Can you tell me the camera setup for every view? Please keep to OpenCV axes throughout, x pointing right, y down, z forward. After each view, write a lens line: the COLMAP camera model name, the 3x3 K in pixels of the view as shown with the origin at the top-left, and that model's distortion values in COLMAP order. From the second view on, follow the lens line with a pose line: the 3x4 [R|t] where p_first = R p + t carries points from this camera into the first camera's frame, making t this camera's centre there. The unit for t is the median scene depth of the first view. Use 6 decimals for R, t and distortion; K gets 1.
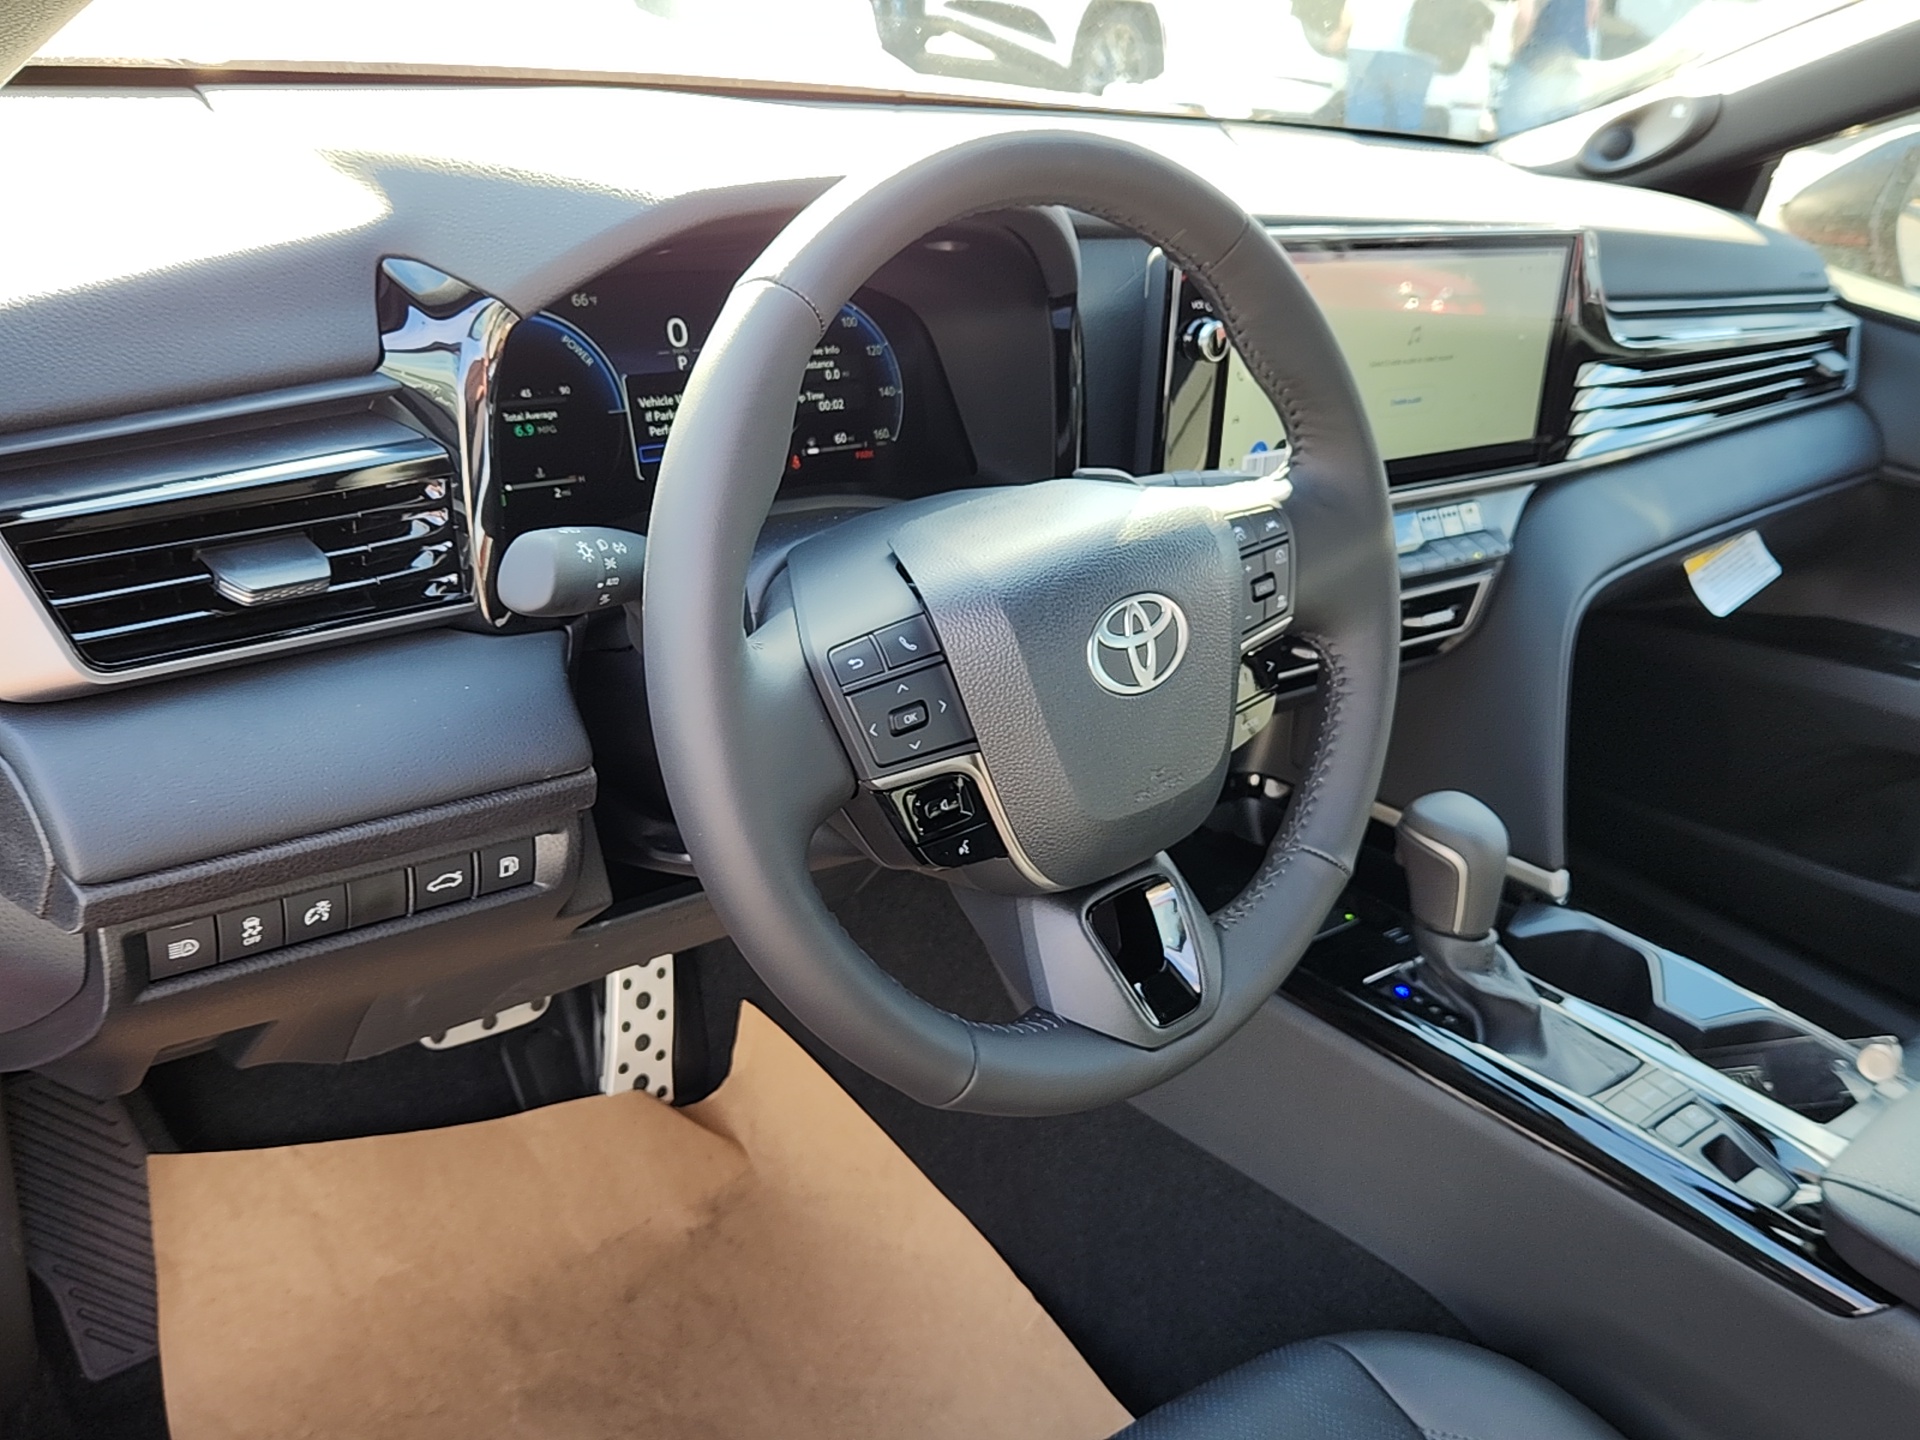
lens RADIAL K [[1722.2, 0, 993.1], [0, 1722.2, 738.7], [0, 0, 1]] dist [0.086219, -0.138630]
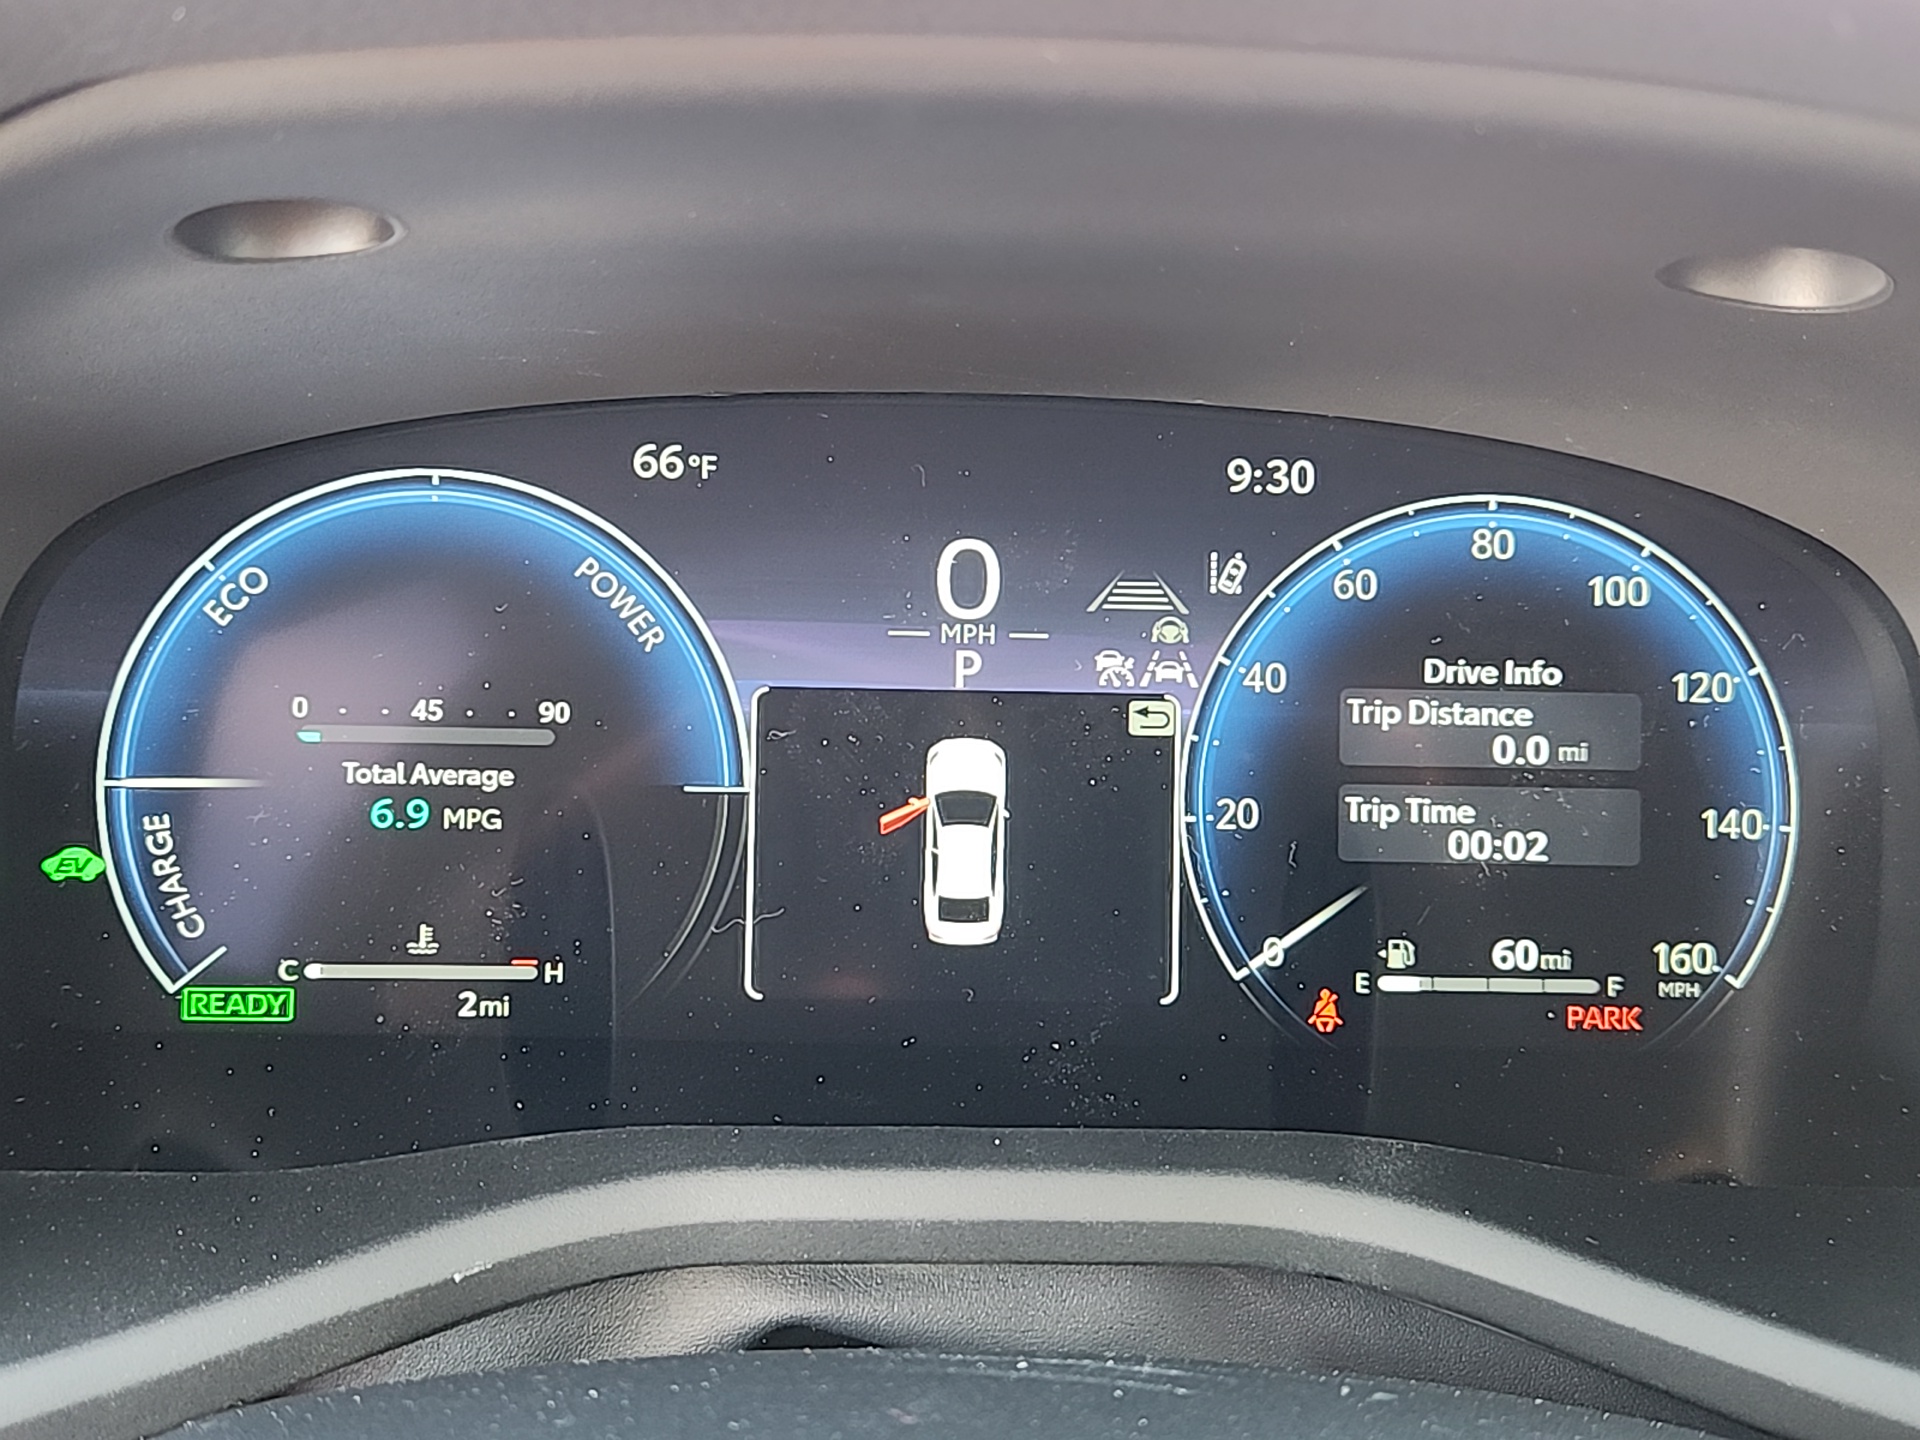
lens RADIAL K [[1969.9, 0, 960.0], [0, 1969.9, 720.0], [0, 0, 1]] dist [0.061738, -0.099946]
pose [[0.768322, 0.119182, -0.628870, 0.058383], [-0.221660, 0.971258, -0.086743, -0.184270], [0.600457, 0.206042, 0.772657, 0.752095]]
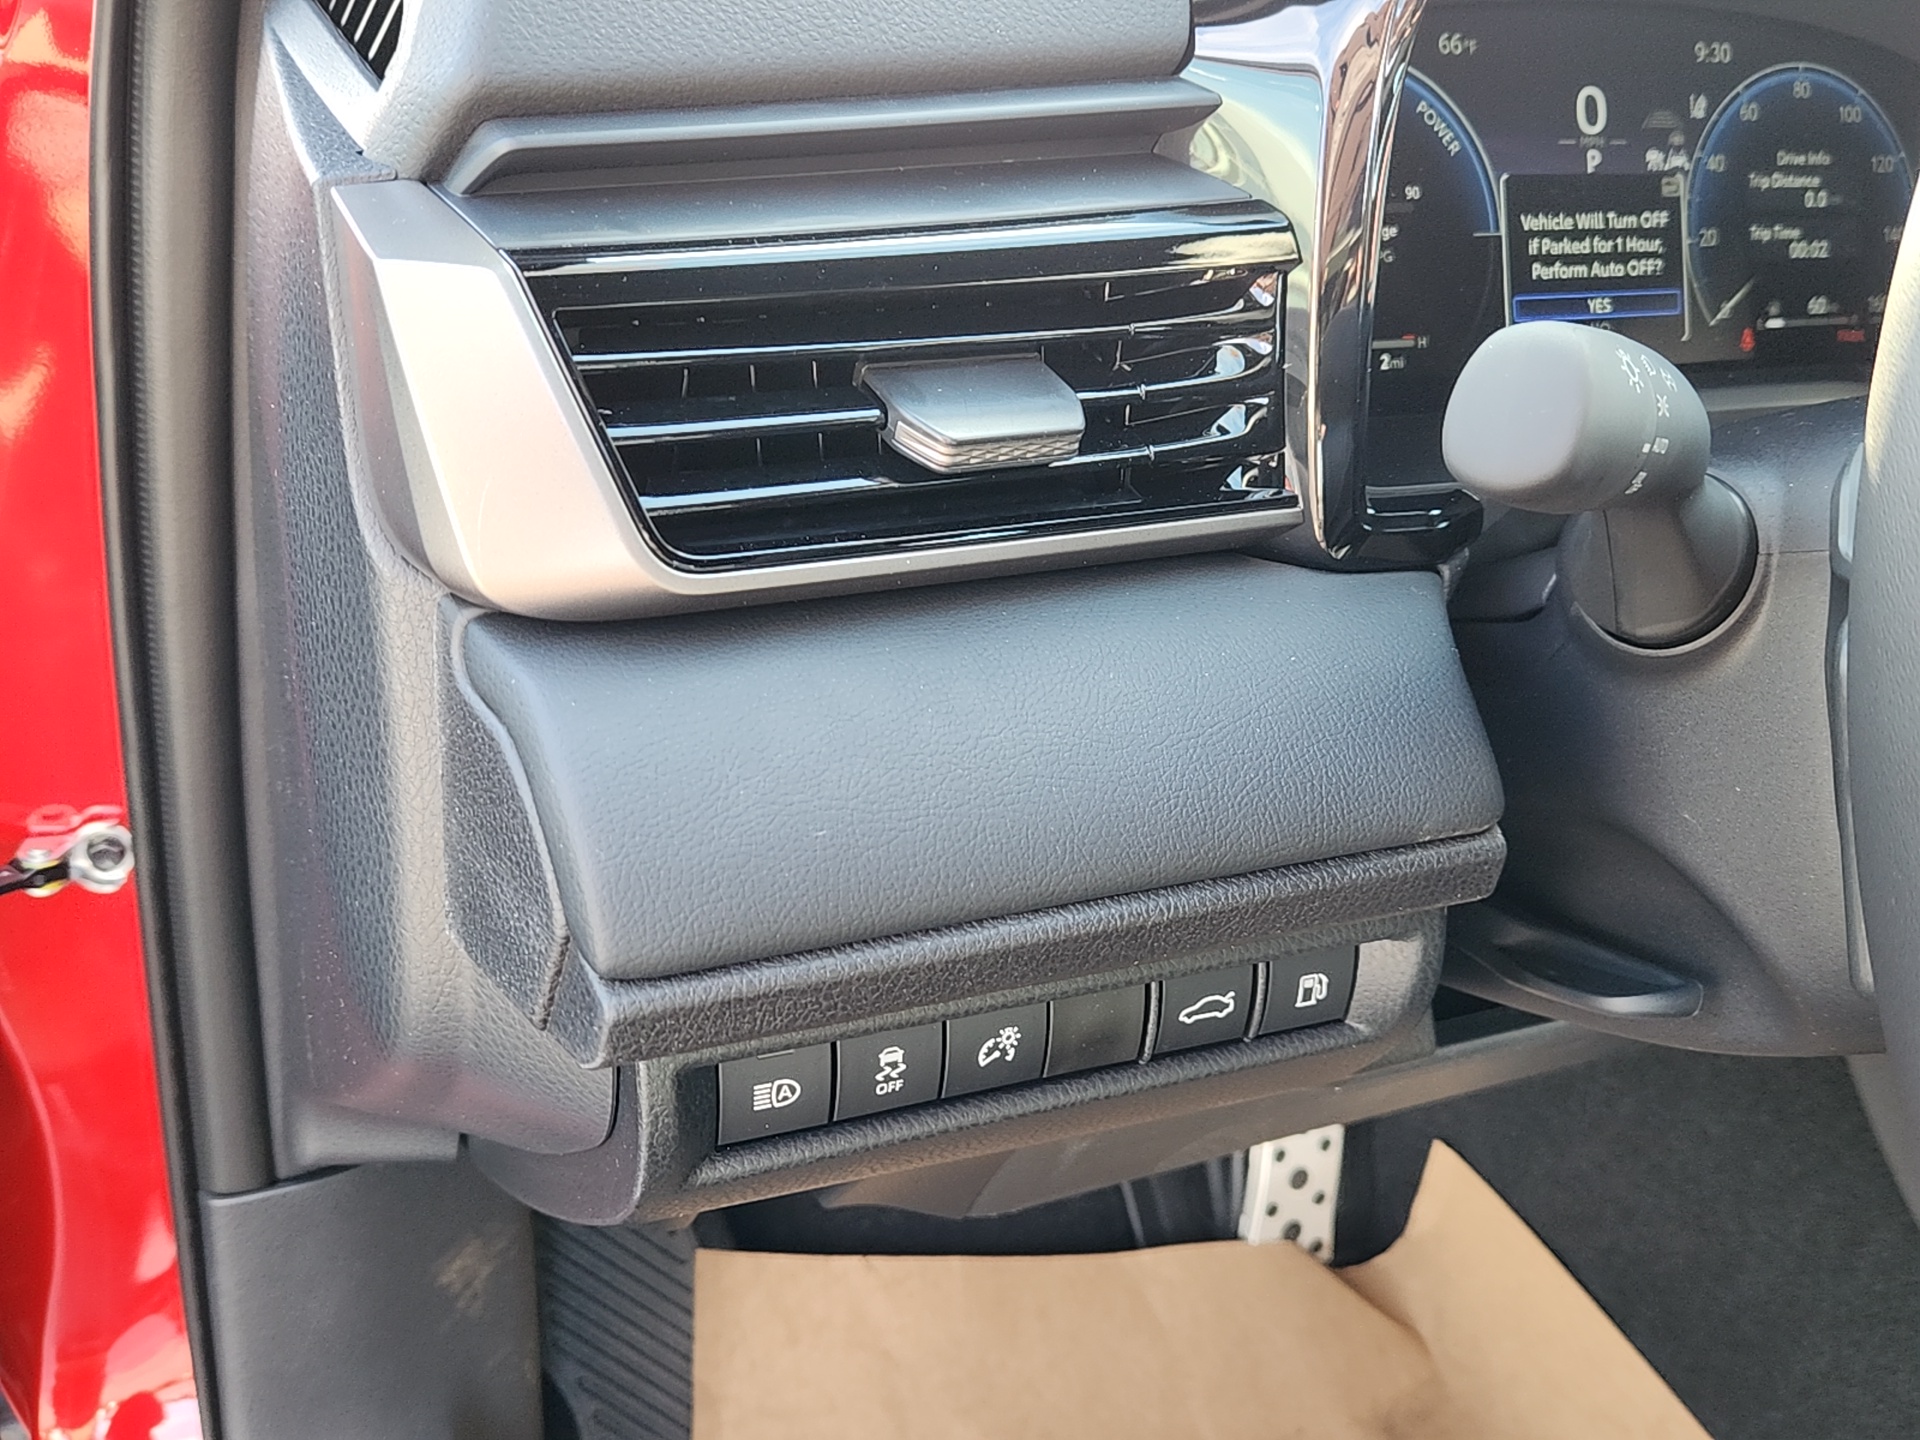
lens RADIAL K [[1722.2, 0, 993.1], [0, 1722.2, 738.7], [0, 0, 1]] dist [0.086219, -0.138630]
pose [[0.950765, 0.077386, -0.300095, -0.190283], [-0.083965, 0.996427, -0.009068, 0.006494], [0.298321, 0.033819, 0.953866, 0.386731]]
